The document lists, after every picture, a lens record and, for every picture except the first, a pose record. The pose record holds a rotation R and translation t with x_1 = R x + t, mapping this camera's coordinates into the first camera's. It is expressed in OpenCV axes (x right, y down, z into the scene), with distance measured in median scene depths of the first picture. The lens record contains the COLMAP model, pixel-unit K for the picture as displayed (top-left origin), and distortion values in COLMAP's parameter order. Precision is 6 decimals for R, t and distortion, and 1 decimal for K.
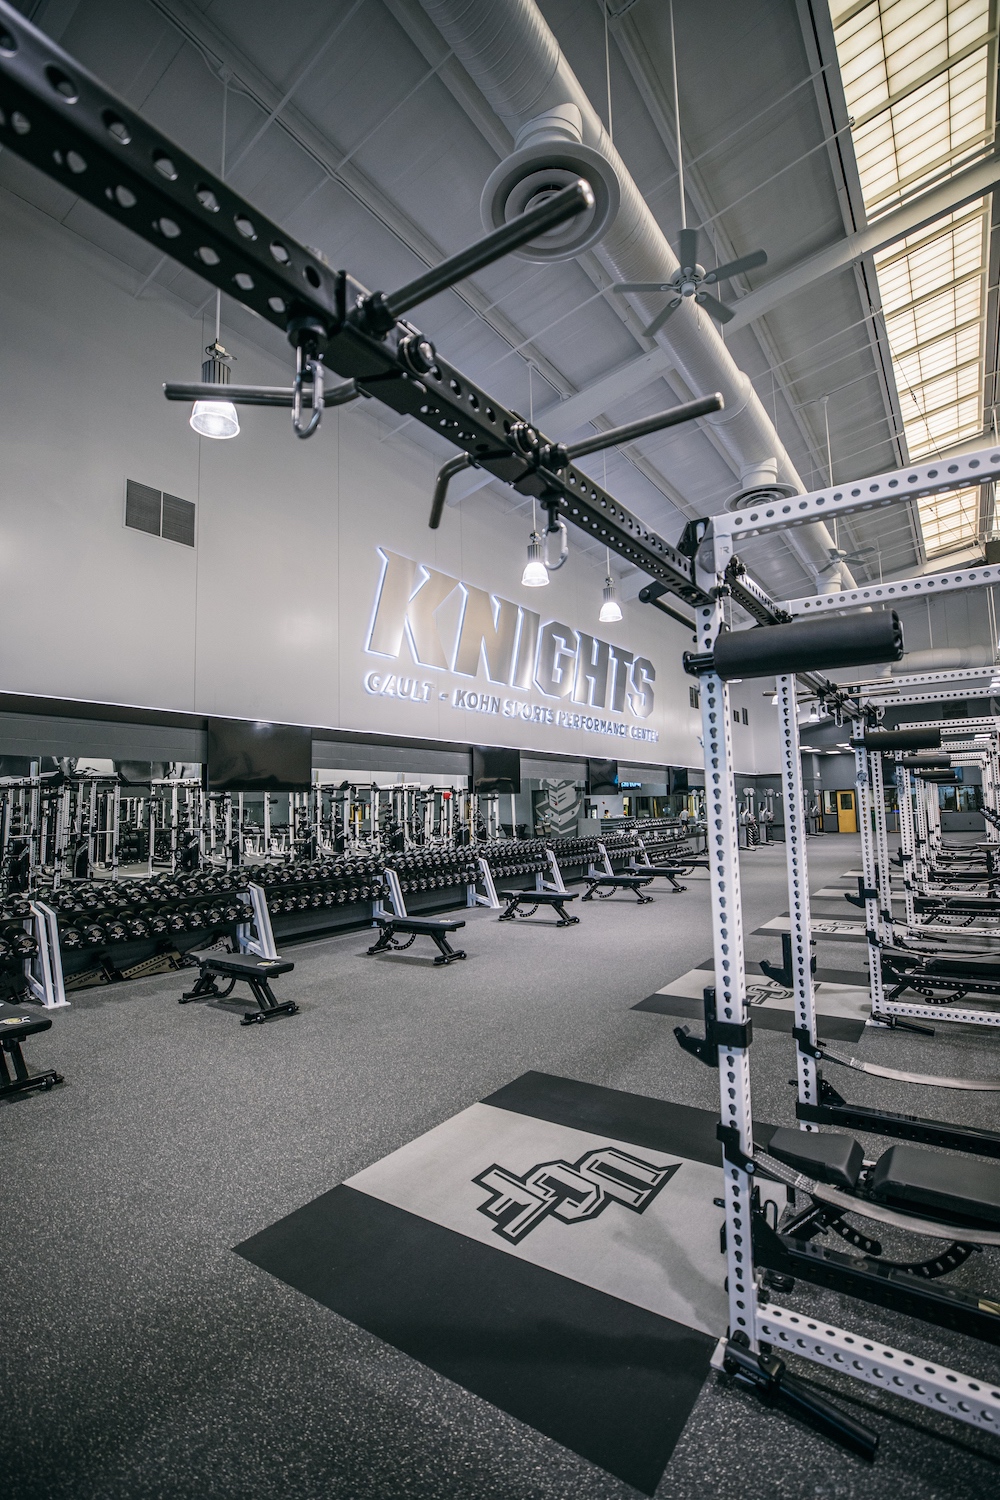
lens RADIAL K [[681.4, 0, 500.0], [0, 681.4, 750.0], [0, 0, 1]] dist [-0.043524, 0.013495]
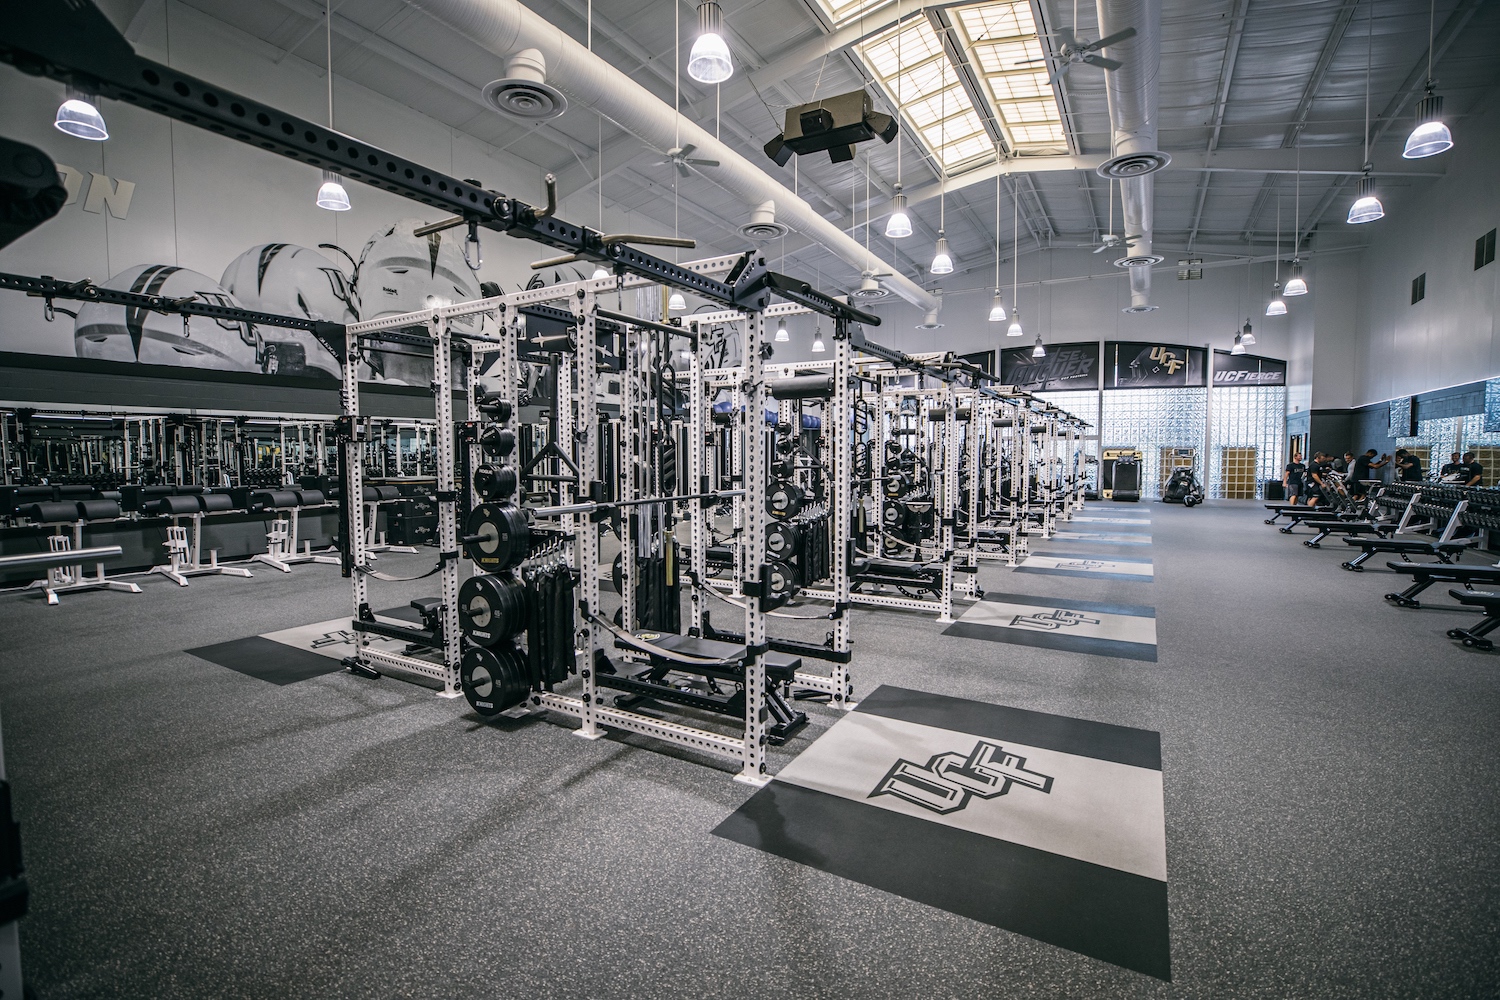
lens RADIAL K [[681.4, 0, 755.3], [0, 681.4, 496.7], [0, 0, 1]] dist [-0.043524, 0.013495]
pose [[-0.996779, 0.026138, -0.075821, 0.188889], [0.028147, 0.999277, -0.025546, 0.069913], [0.075099, -0.027597, -0.996794, 0.755015]]
